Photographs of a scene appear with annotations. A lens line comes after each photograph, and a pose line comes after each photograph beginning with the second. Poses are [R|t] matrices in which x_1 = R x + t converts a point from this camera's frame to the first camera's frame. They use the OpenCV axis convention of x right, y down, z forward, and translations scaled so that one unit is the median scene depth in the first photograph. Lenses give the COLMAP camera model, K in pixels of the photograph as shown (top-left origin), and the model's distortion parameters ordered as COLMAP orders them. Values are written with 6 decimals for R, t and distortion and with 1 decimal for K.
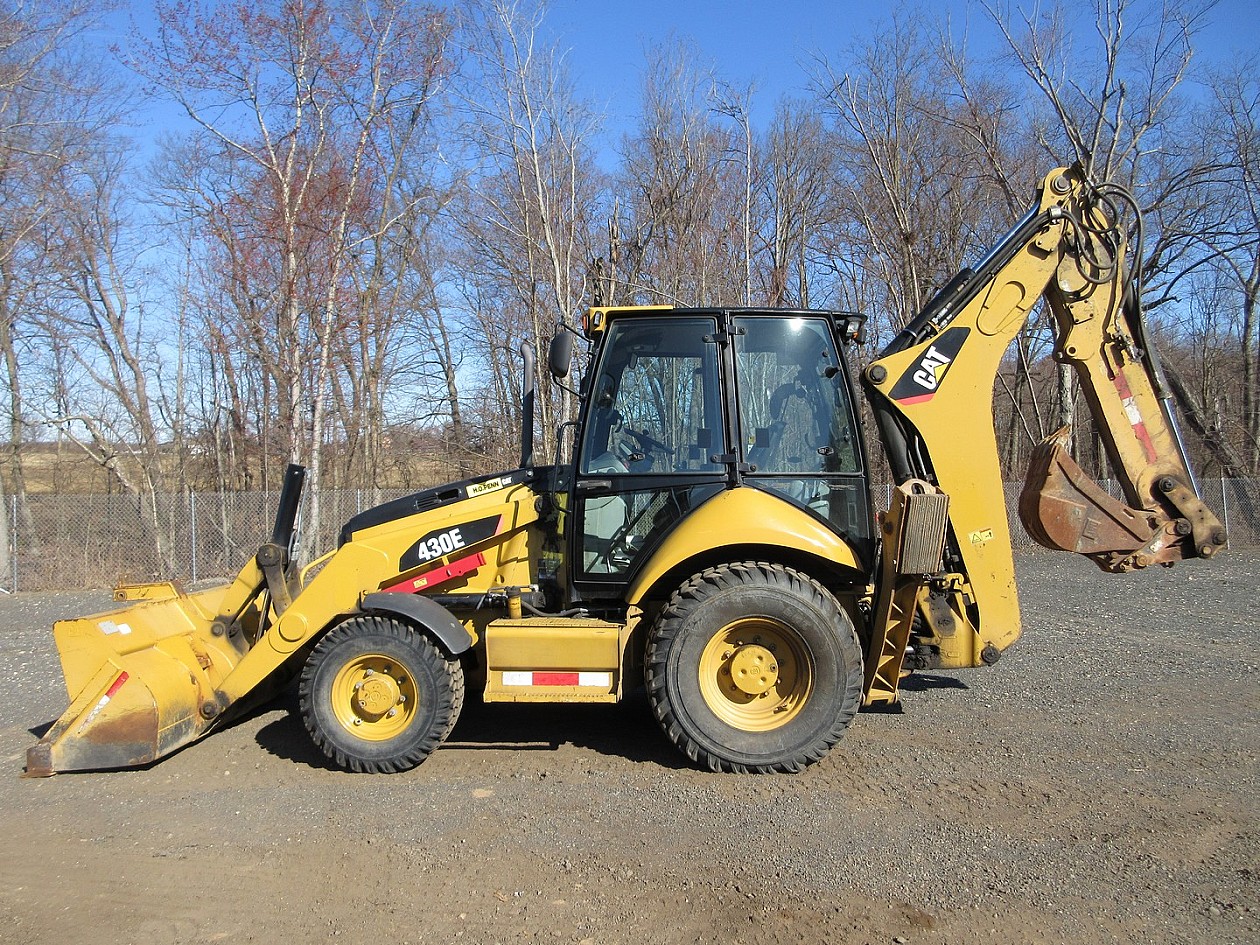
lens RADIAL K [[1025.9, 0, 626.8], [0, 1025.9, 471.9], [0, 0, 1]] dist [-0.001523, 0.003836]
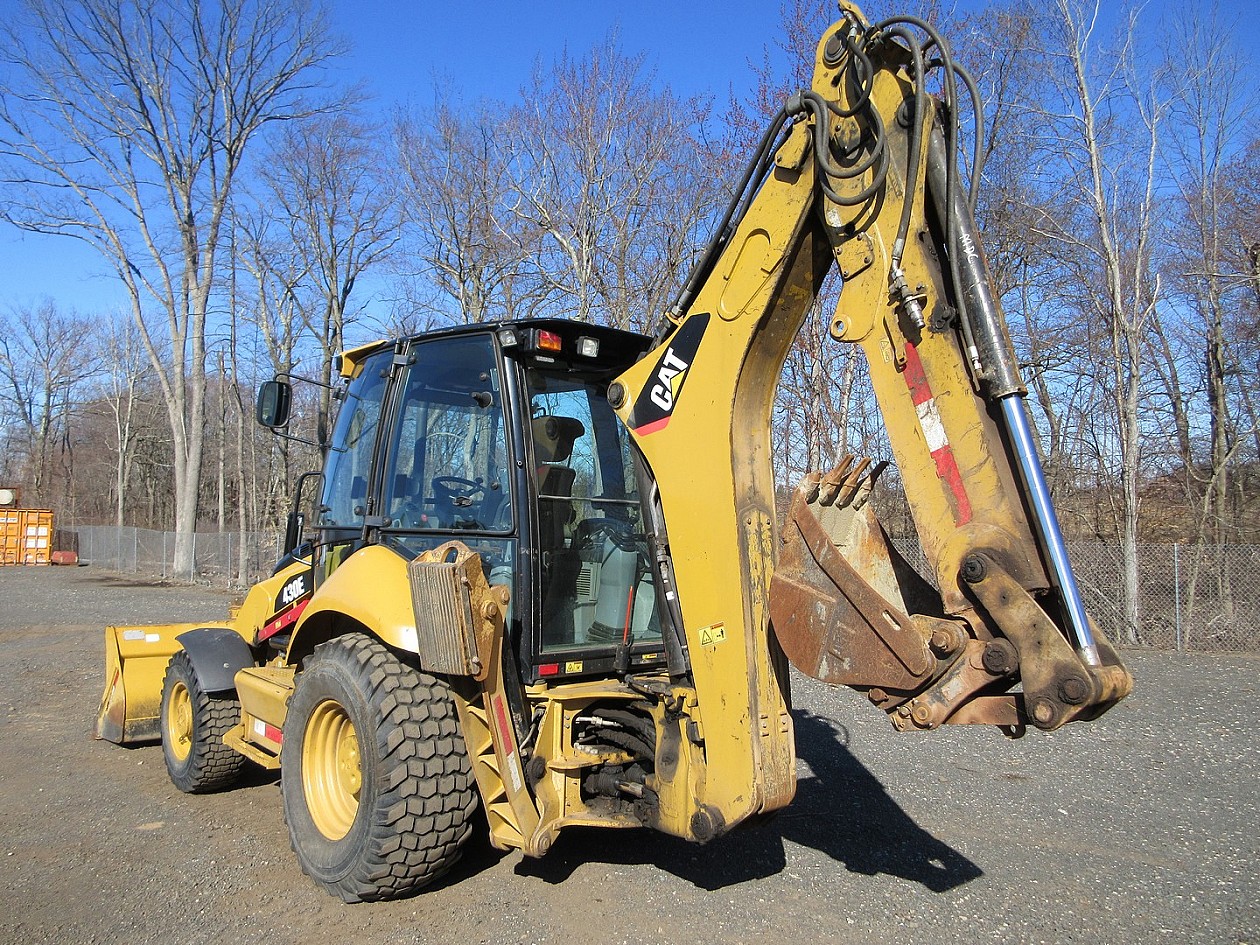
lens RADIAL K [[1025.9, 0, 627.2], [0, 1025.9, 474.6], [0, 0, 1]] dist [-0.001523, 0.003836]
pose [[0.638216, -0.021524, -0.769556, 0.803173], [-0.017742, 0.998932, -0.042653, -0.008778], [0.769653, 0.040876, 0.637153, 0.547169]]
